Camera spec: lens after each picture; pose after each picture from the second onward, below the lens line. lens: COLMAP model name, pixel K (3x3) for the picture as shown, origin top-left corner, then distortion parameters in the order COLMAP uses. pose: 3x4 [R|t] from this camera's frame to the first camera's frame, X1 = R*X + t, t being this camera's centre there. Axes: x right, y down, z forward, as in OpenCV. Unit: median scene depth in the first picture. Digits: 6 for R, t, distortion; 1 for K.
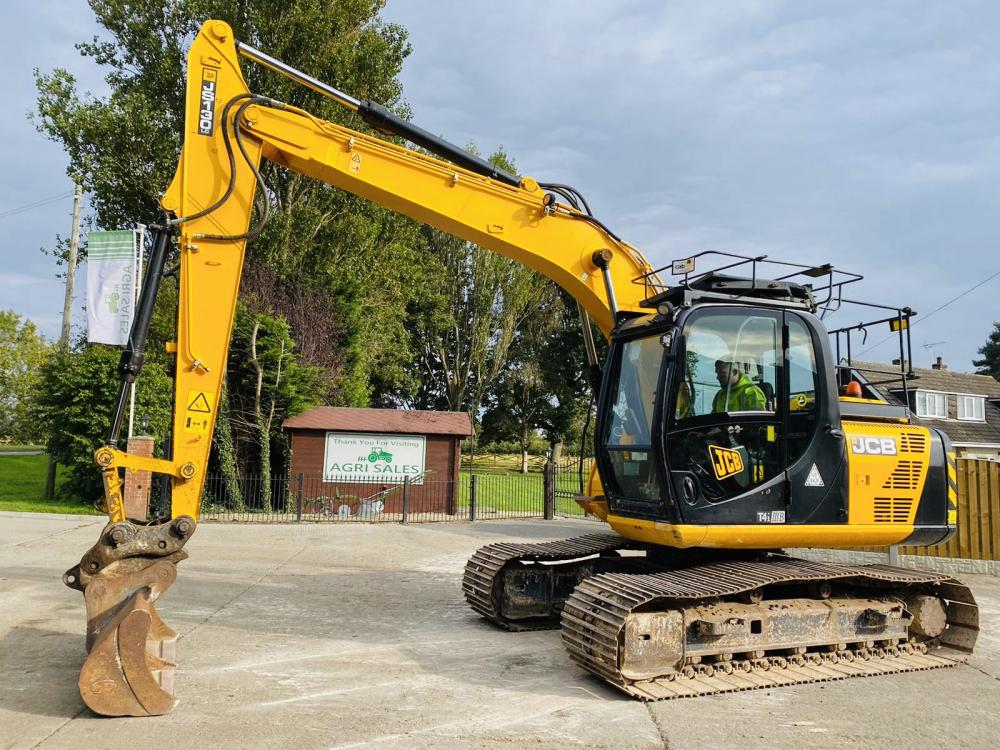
lens RADIAL K [[701.3, 0, 501.1], [0, 701.3, 364.7], [0, 0, 1]] dist [-0.062011, 0.011098]
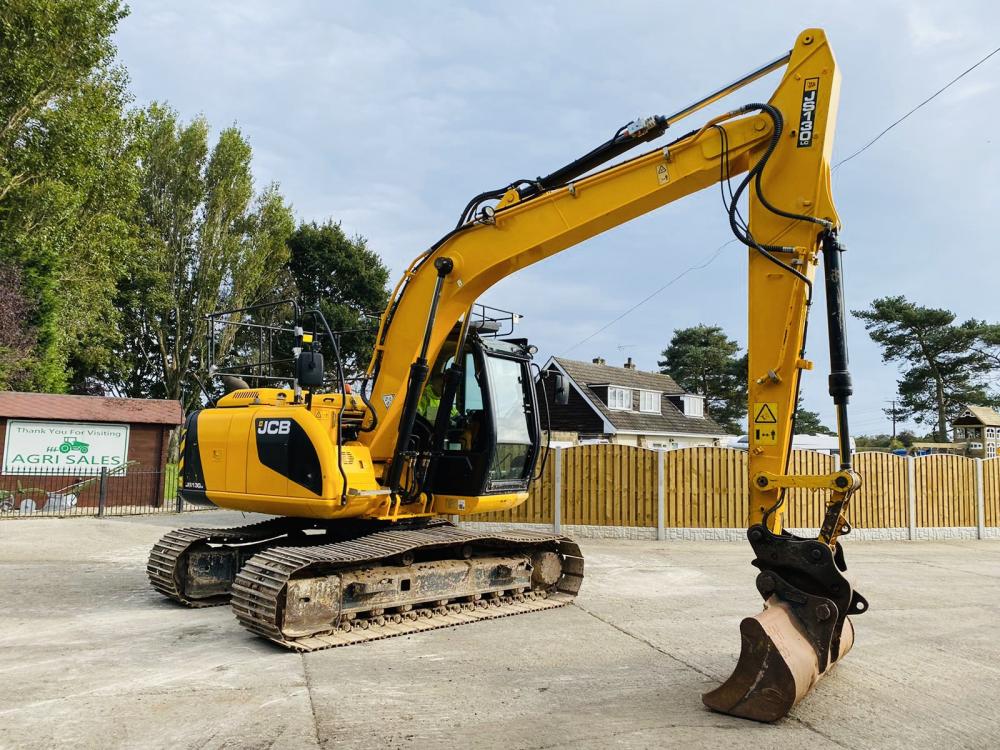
lens RADIAL K [[701.3, 0, 501.1], [0, 701.3, 364.7], [0, 0, 1]] dist [-0.062011, 0.011098]
pose [[0.931358, 0.028768, 0.362967, 0.065839], [-0.034300, 0.999373, 0.008802, -0.012927], [-0.362486, -0.020648, 0.931761, -0.146222]]
